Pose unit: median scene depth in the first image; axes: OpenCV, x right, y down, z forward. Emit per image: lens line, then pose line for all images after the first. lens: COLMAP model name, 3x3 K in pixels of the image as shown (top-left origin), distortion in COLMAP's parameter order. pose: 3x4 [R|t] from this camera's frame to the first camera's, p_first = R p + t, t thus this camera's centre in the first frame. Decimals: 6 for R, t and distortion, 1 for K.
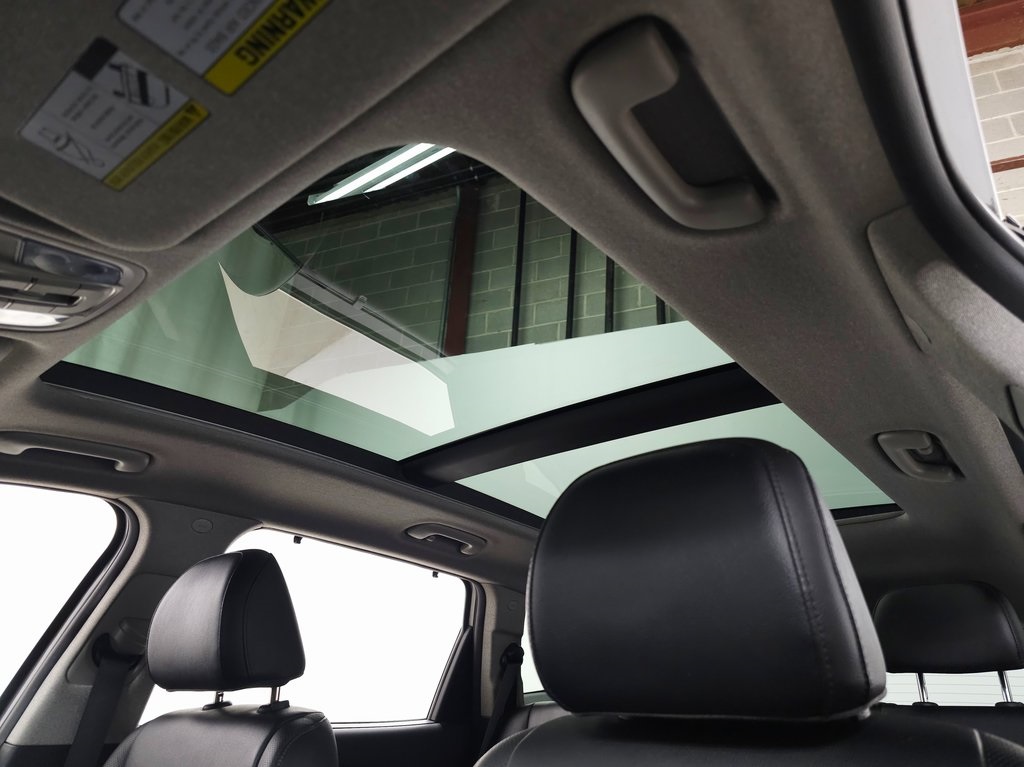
lens RADIAL K [[672.2, 0, 512.0], [0, 672.2, 383.5], [0, 0, 1]] dist [0.062196, -0.068699]
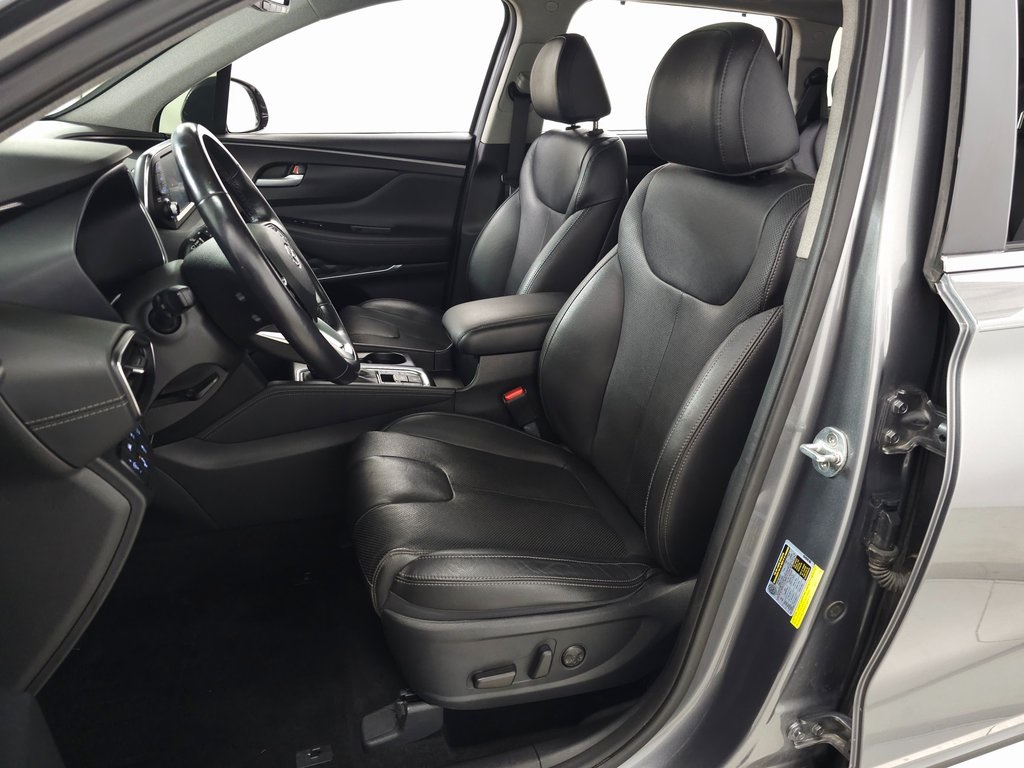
lens RADIAL K [[672.2, 0, 512.0], [0, 672.2, 384.0], [0, 0, 1]] dist [0.062196, -0.068699]
pose [[0.852683, 0.213420, -0.476847, 0.407963], [0.221194, 0.679419, 0.699616, -0.338000], [0.473291, -0.702027, 0.532122, -0.478575]]
